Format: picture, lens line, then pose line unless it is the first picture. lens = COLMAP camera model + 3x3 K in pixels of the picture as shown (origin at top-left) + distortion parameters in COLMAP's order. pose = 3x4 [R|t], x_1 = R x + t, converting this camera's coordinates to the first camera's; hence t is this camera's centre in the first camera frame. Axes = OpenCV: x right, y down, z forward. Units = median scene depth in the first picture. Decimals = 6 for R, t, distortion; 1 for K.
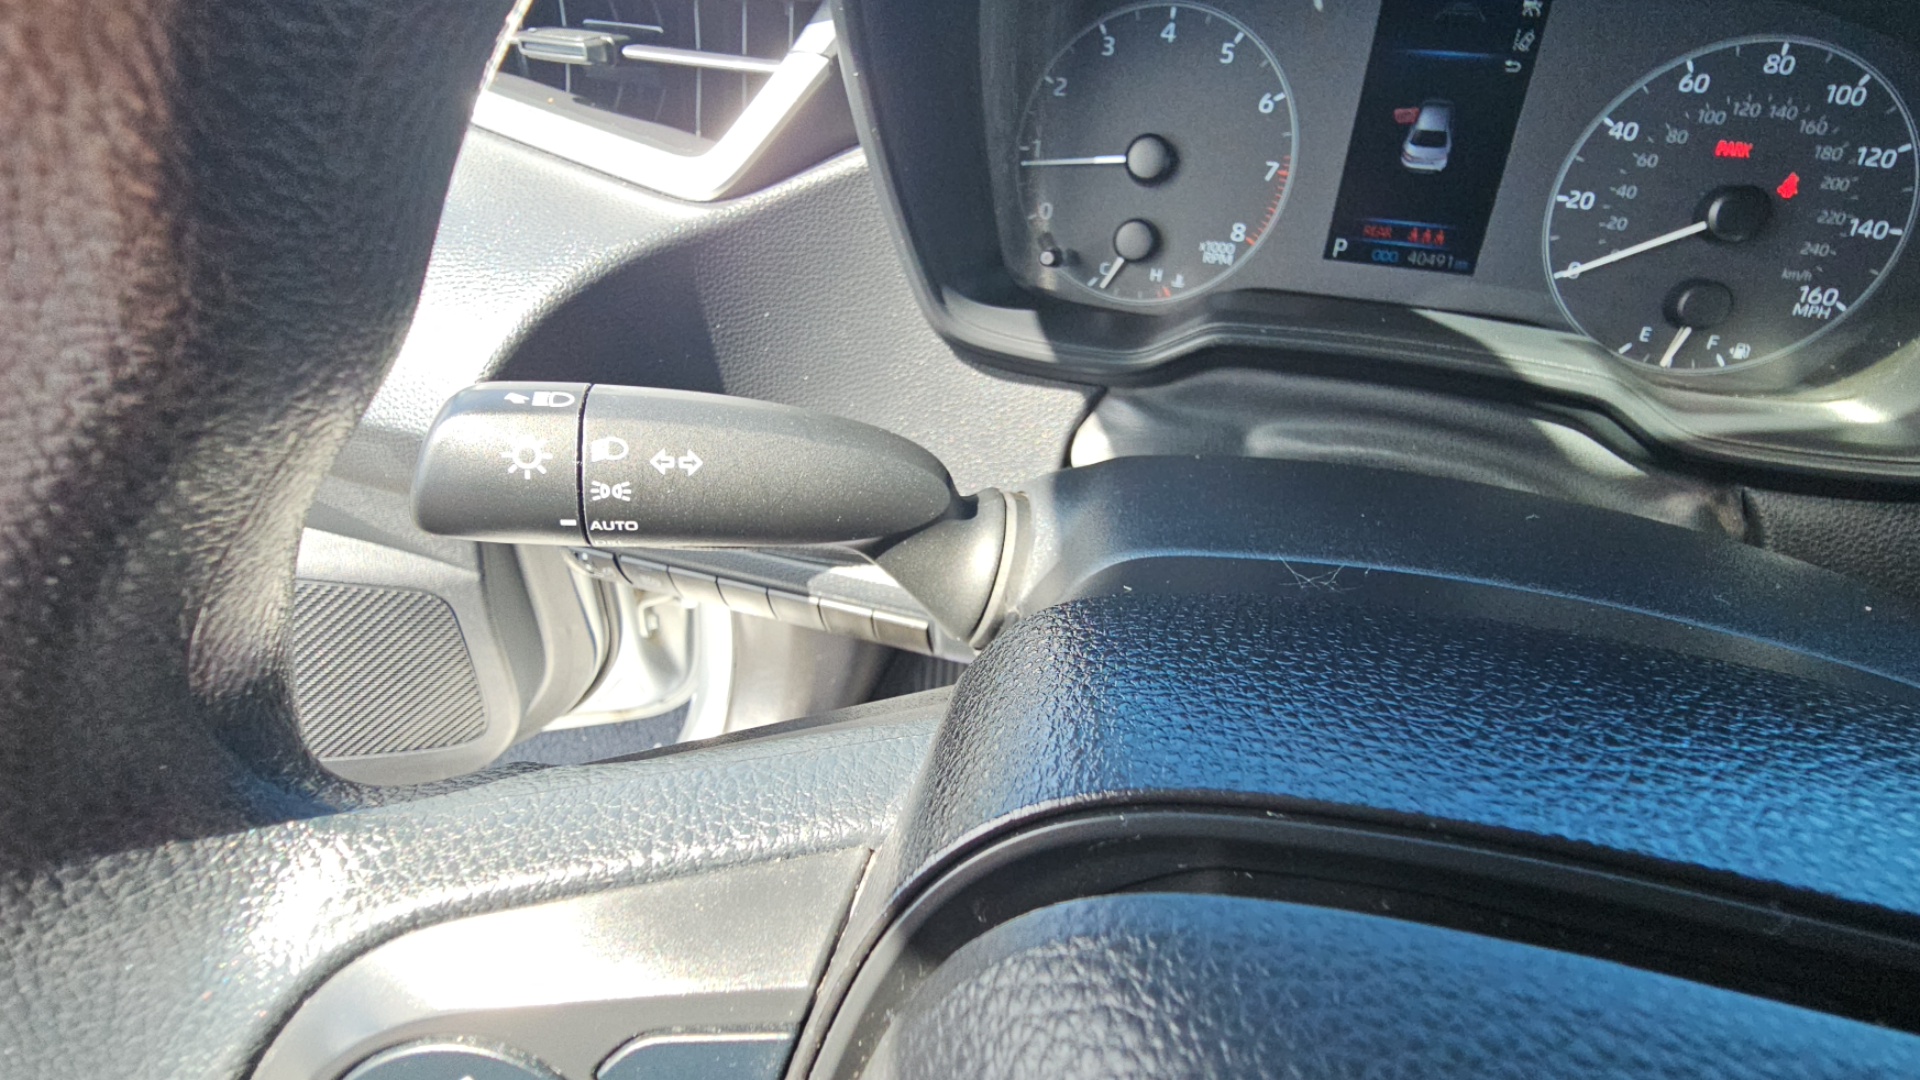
lens RADIAL K [[861.1, 0, 979.0], [0, 861.1, 547.2], [0, 0, 1]] dist [0.009316, -0.007657]
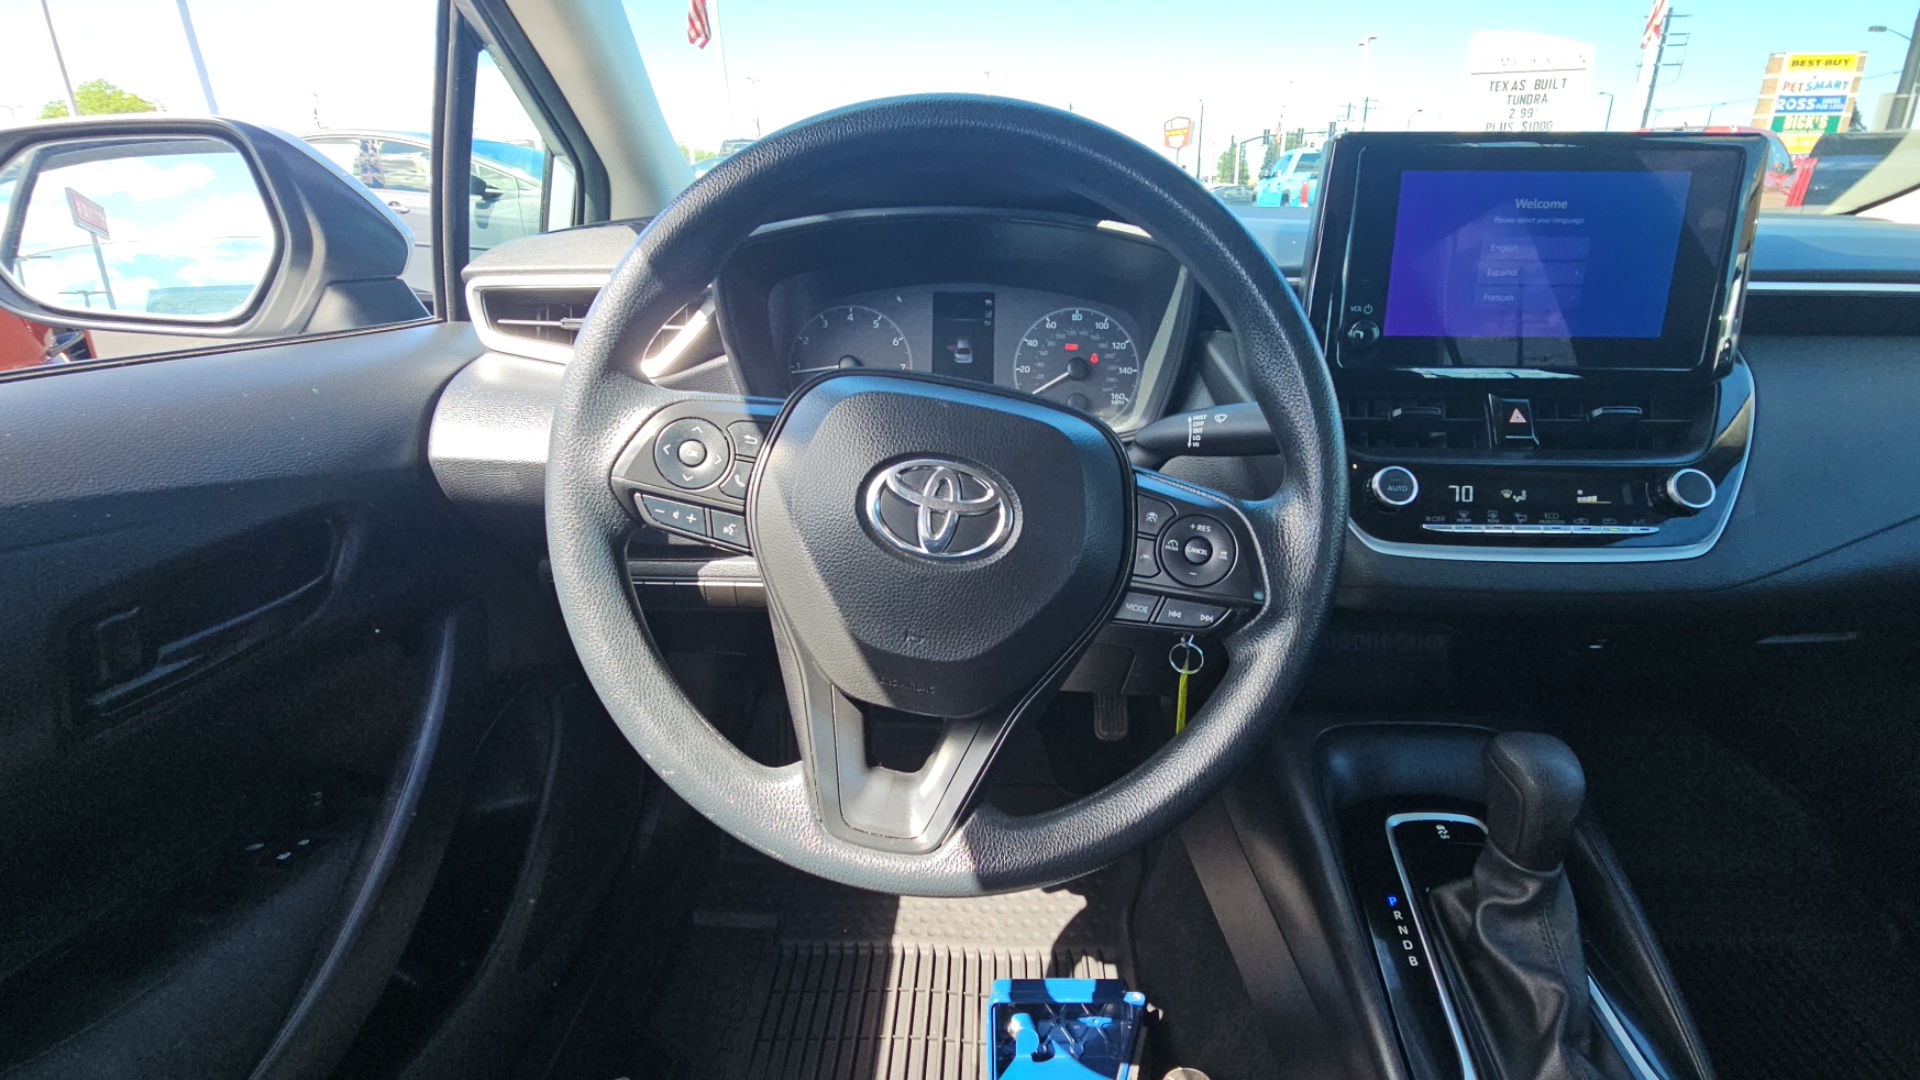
lens RADIAL K [[861.1, 0, 978.1], [0, 861.1, 546.2], [0, 0, 1]] dist [0.009316, -0.007657]
pose [[0.964442, -0.085843, 0.249966, -0.091331], [0.169075, 0.927329, -0.333878, 0.903739], [-0.203140, 0.364268, 0.908869, -1.066808]]
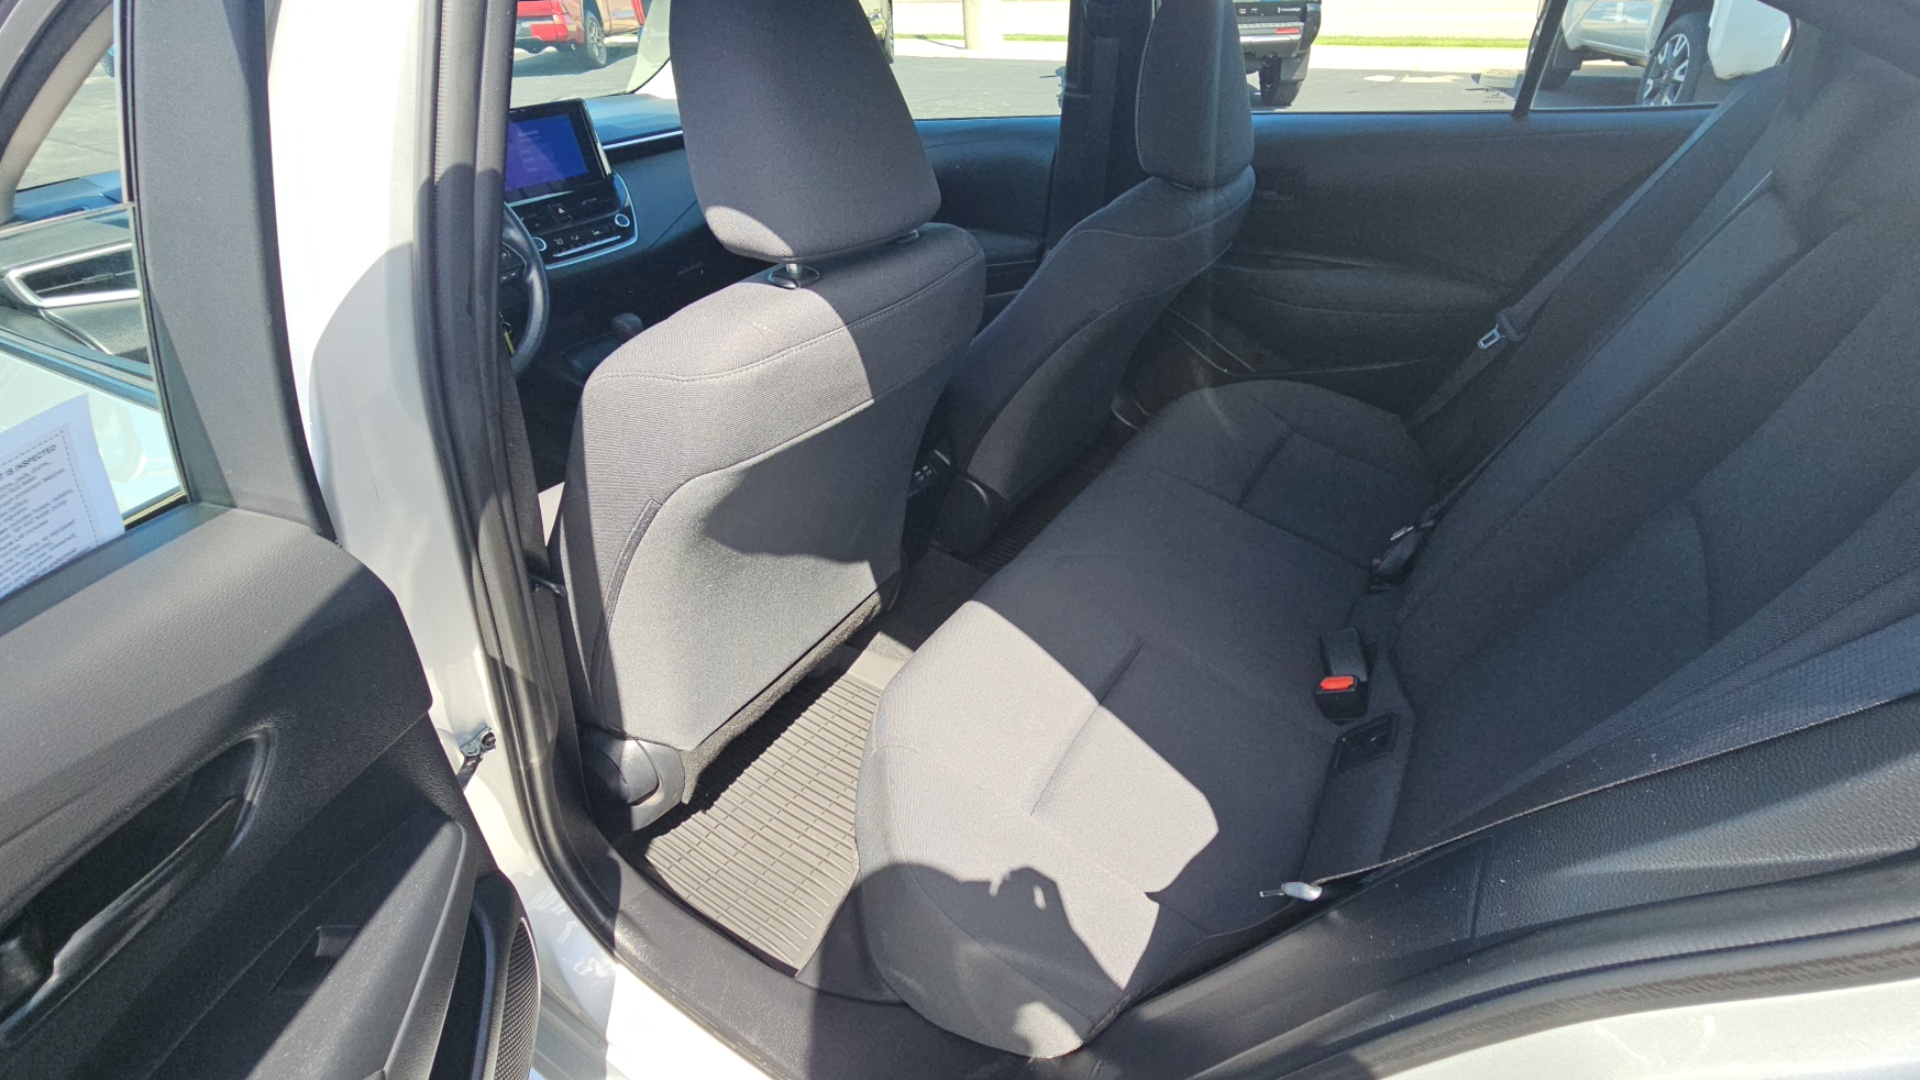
lens RADIAL K [[861.1, 0, 970.6], [0, 861.1, 527.5], [0, 0, 1]] dist [0.009316, -0.007657]
pose [[0.276073, -0.524219, 0.805592, -3.303750], [0.681234, 0.697992, 0.220744, 2.213073], [-0.678014, 0.487855, 0.549813, -3.557984]]
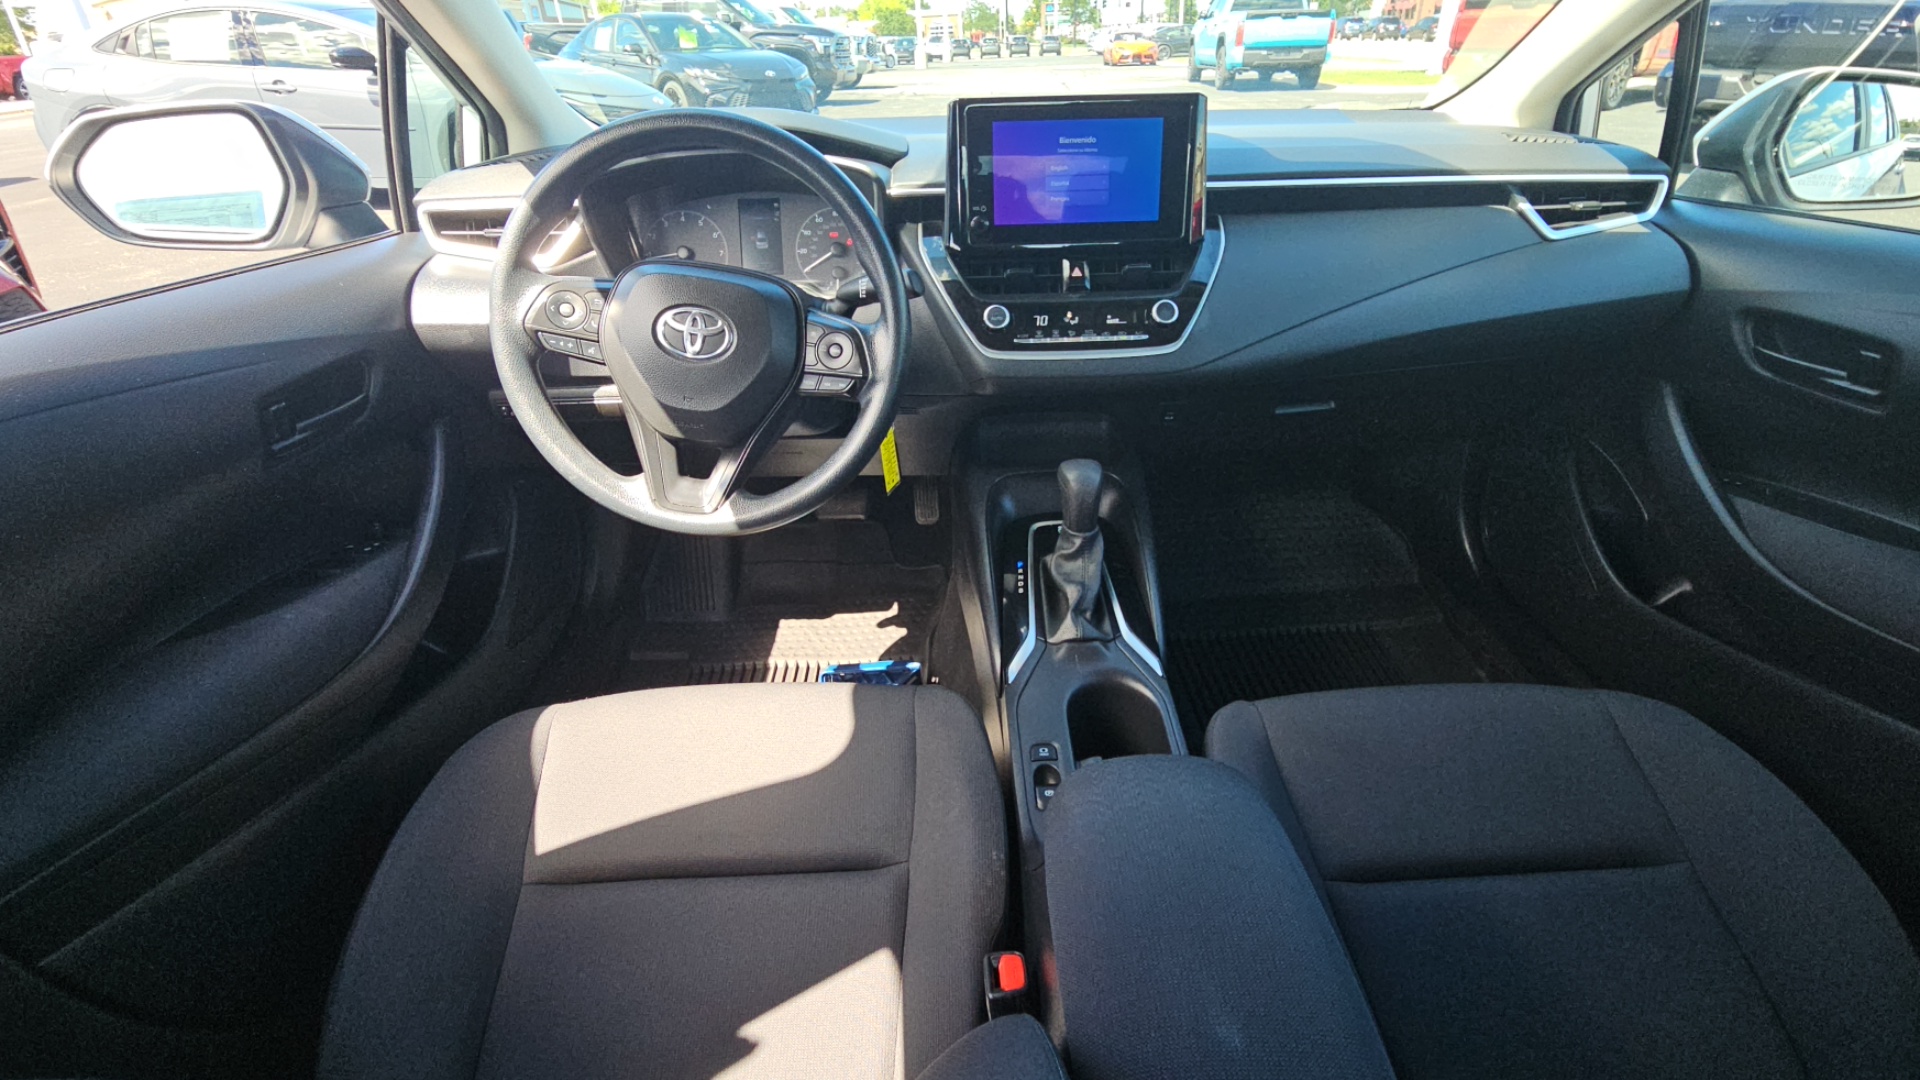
lens RADIAL K [[861.1, 0, 976.4], [0, 861.1, 546.3], [0, 0, 1]] dist [0.009316, -0.007657]
pose [[0.945452, -0.170901, 0.277333, 0.167757], [0.228020, 0.955191, -0.188724, 1.743185], [-0.232653, 0.241667, 0.942056, -2.442785]]
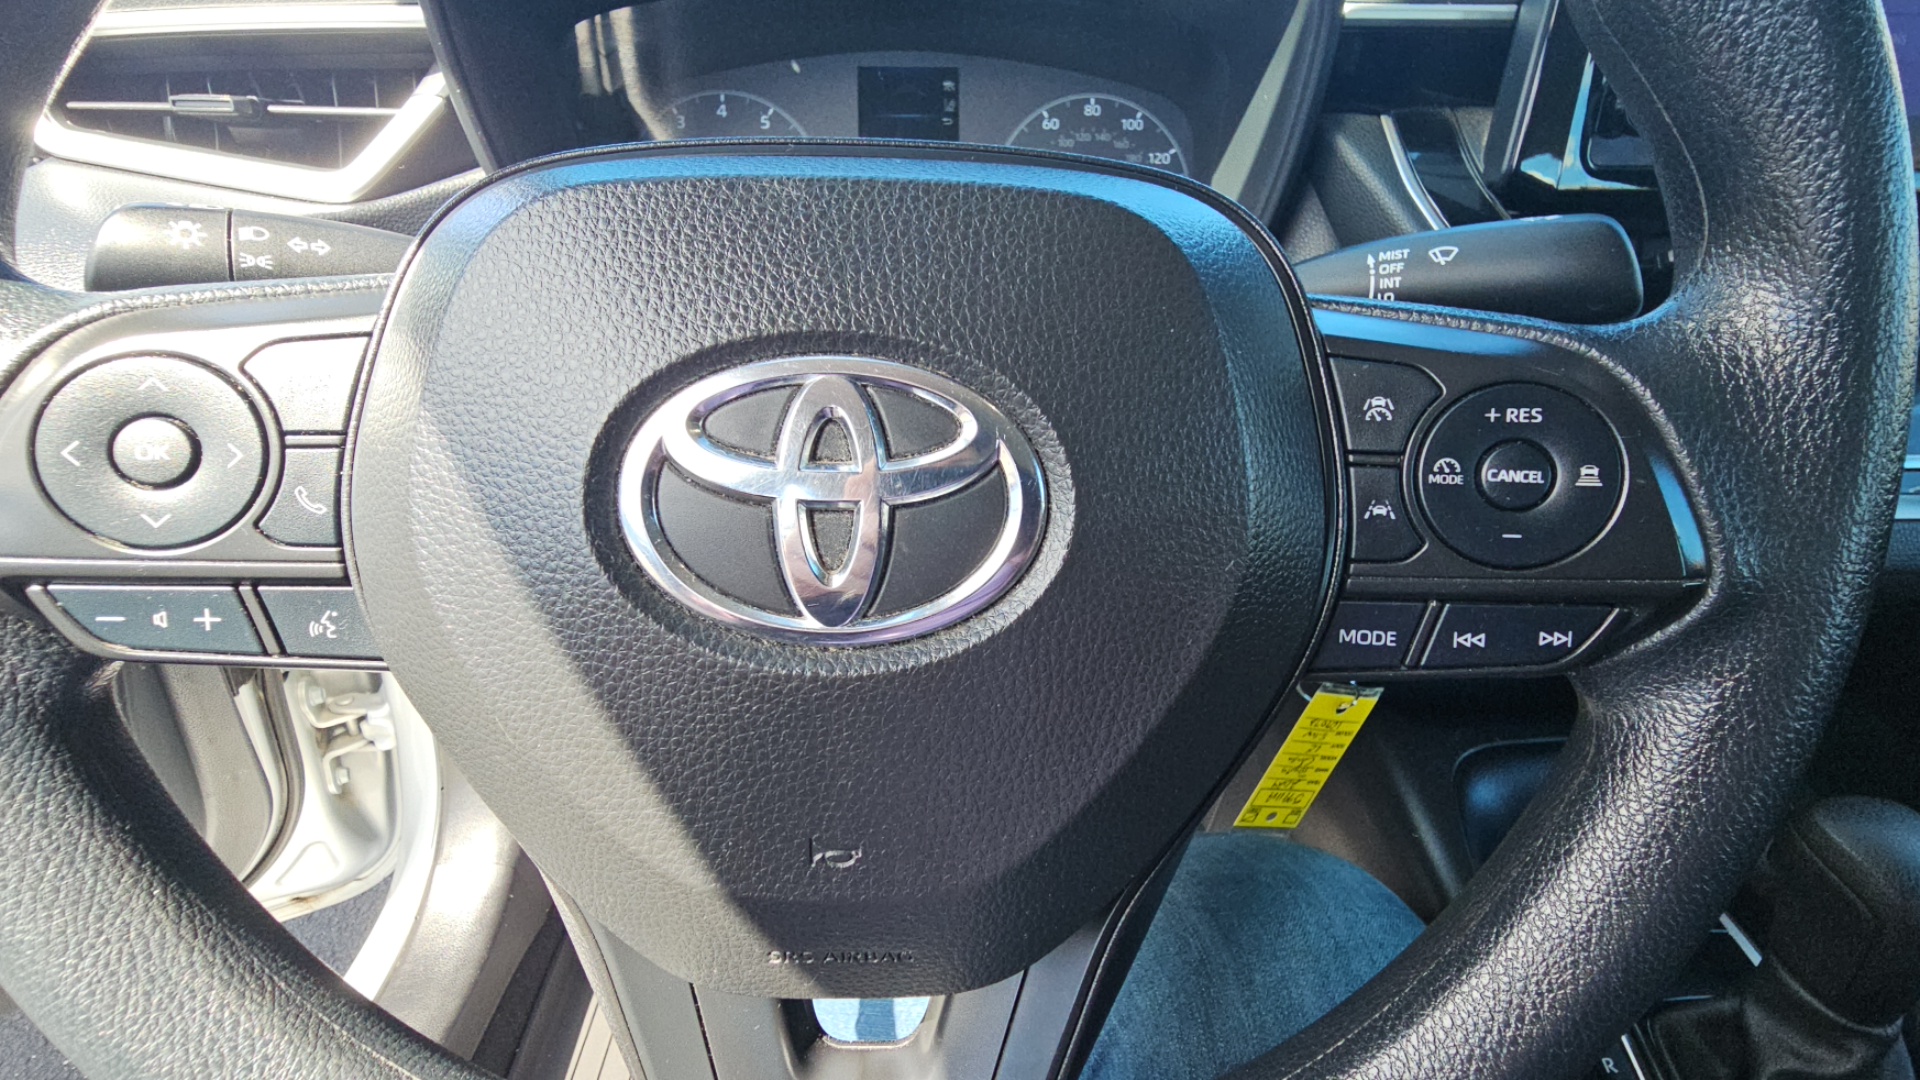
lens RADIAL K [[861.1, 0, 977.1], [0, 861.1, 546.9], [0, 0, 1]] dist [0.009316, -0.007657]
pose [[0.950065, -0.140648, 0.278557, 0.135830], [0.200302, 0.959360, -0.198765, 0.509457], [-0.239281, 0.244635, 0.939627, -0.287023]]
